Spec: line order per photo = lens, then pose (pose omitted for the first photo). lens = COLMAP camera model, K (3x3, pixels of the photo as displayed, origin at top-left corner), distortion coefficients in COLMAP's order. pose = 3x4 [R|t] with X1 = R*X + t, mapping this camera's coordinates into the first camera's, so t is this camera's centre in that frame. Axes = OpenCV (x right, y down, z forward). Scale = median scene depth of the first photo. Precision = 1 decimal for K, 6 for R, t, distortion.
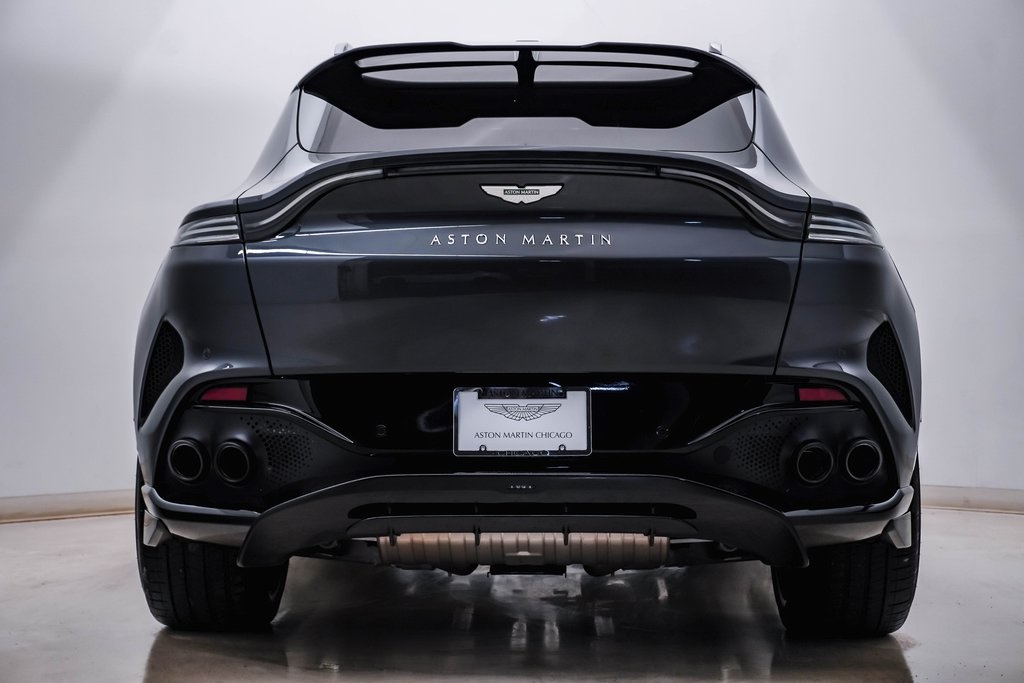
lens RADIAL K [[2190.7, 0, 507.2], [0, 2190.7, 340.8], [0, 0, 1]] dist [0.002018, 0.000000]
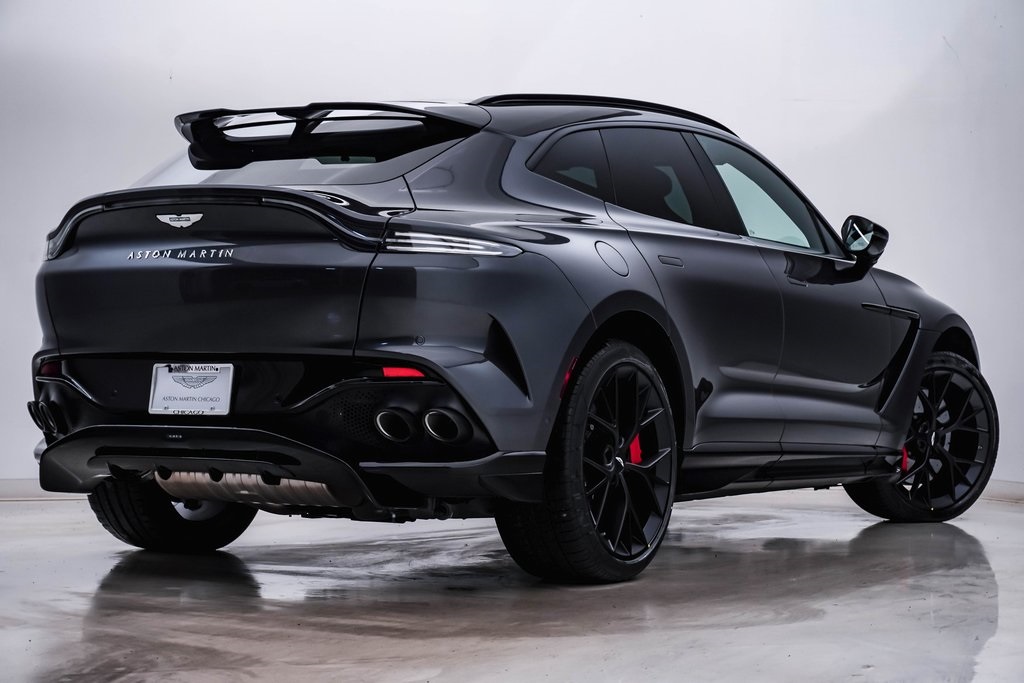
lens RADIAL K [[2190.7, 0, 502.3], [0, 2190.7, 352.8], [0, 0, 1]] dist [0.002018, 0.000000]
pose [[0.869664, 0.005215, -0.493617, 0.839529], [-0.012671, 0.999851, -0.011761, 0.027951], [0.493482, 0.016483, 0.869600, -0.079416]]
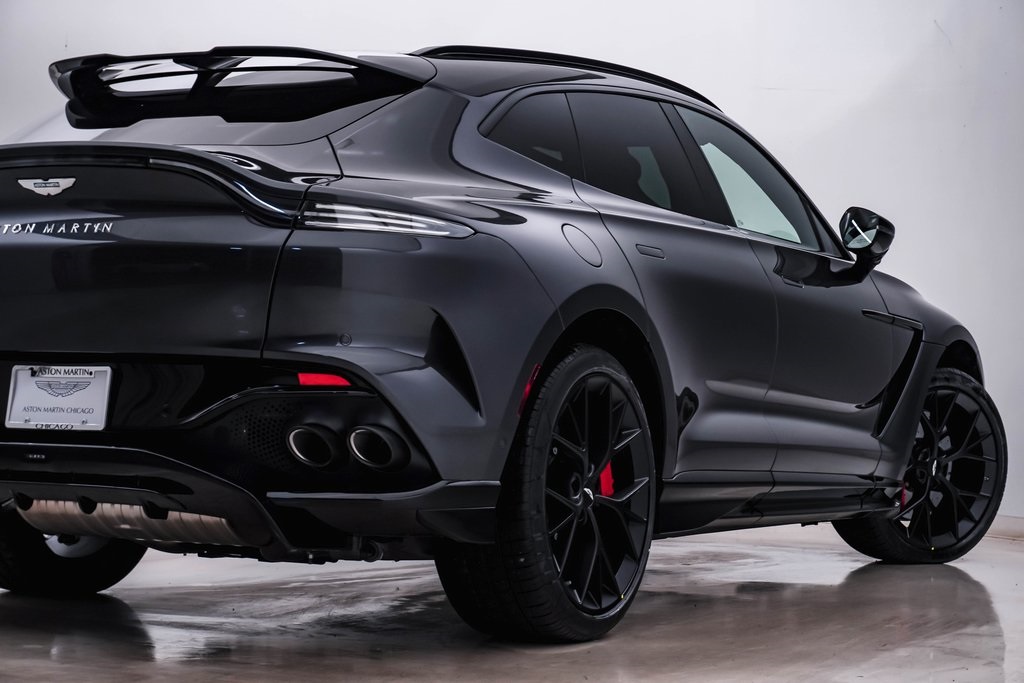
lens RADIAL K [[2190.7, 0, 515.1], [0, 2190.7, 350.2], [0, 0, 1]] dist [0.002018, 0.000000]
pose [[0.887890, 0.012005, -0.459899, 0.703565], [-0.025411, 0.999413, -0.022971, 0.032572], [0.459353, 0.032082, 0.887674, 0.143373]]
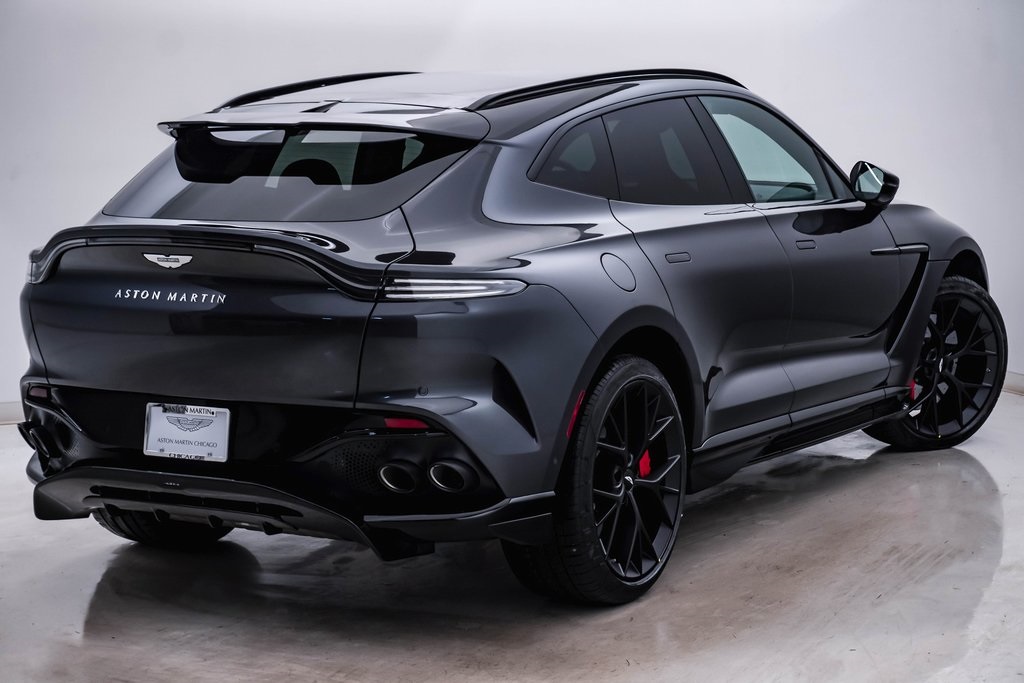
lens RADIAL K [[2190.7, 0, 512.0], [0, 2190.7, 348.2], [0, 0, 1]] dist [0.002018, 0.000000]
pose [[0.875737, 0.051158, -0.480071, 0.800950], [0.006627, 0.993003, 0.117906, -0.165511], [0.482743, -0.106436, 0.869270, -0.036430]]
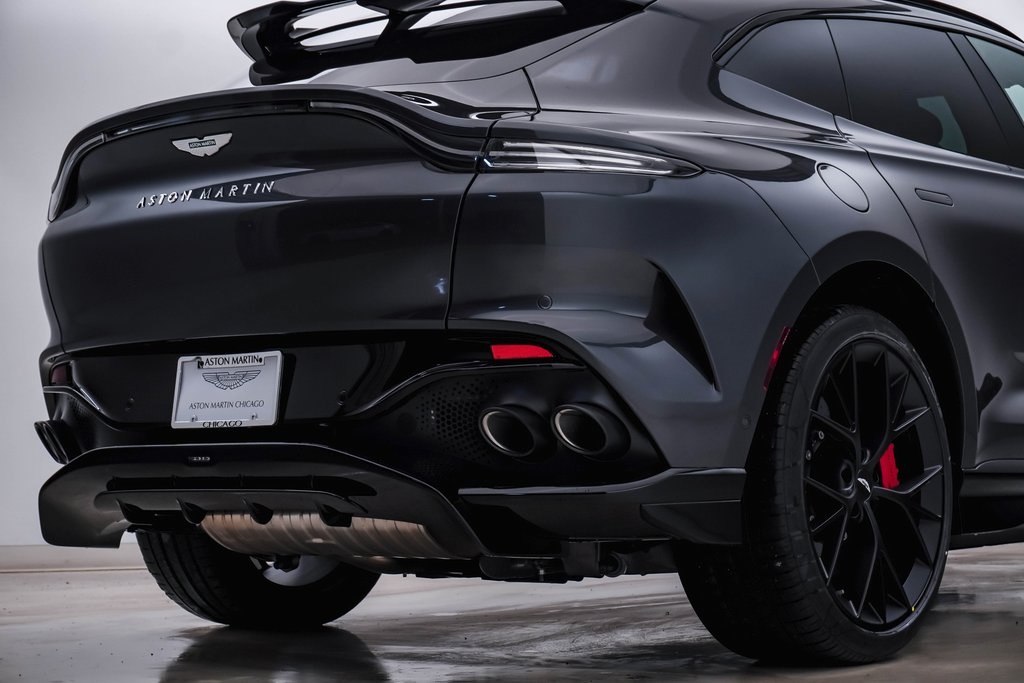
lens RADIAL K [[2190.7, 0, 512.3], [0, 2190.7, 348.4], [0, 0, 1]] dist [0.002018, 0.000000]
pose [[0.796766, -0.038706, -0.603048, 0.664568], [0.012401, 0.998784, -0.047720, 0.064881], [0.604161, 0.030543, 0.796276, 0.332508]]
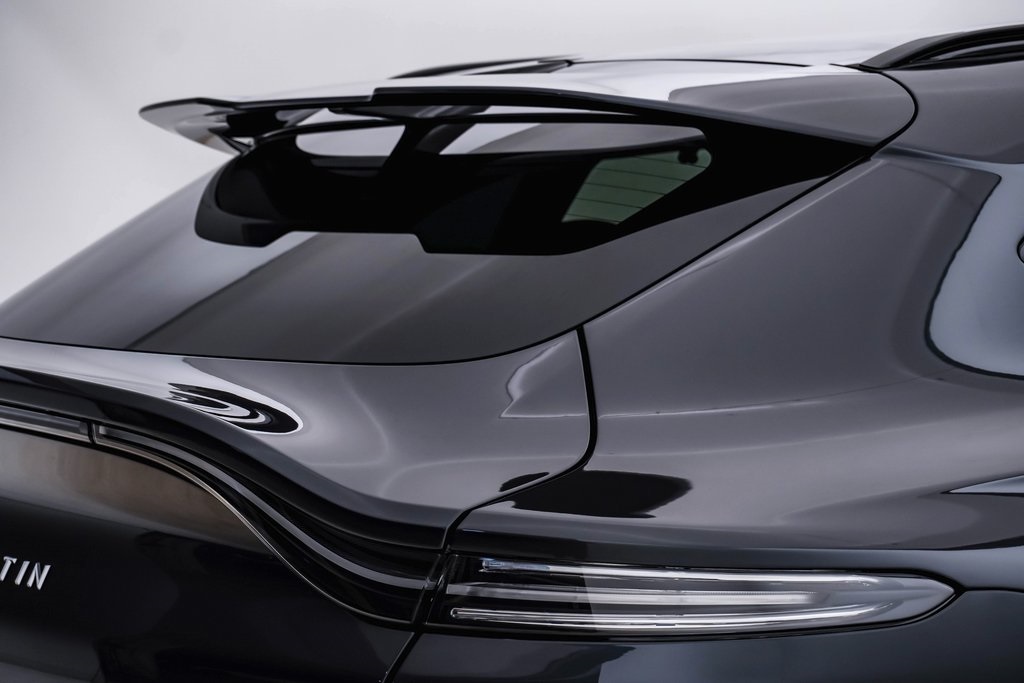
lens RADIAL K [[2190.7, 0, 509.1], [0, 2190.7, 340.4], [0, 0, 1]] dist [0.002018, 0.000000]
pose [[0.665920, 0.048557, -0.744441, 0.428763], [-0.009308, 0.998343, 0.056791, -0.118007], [0.745965, -0.030889, 0.665268, 0.767819]]
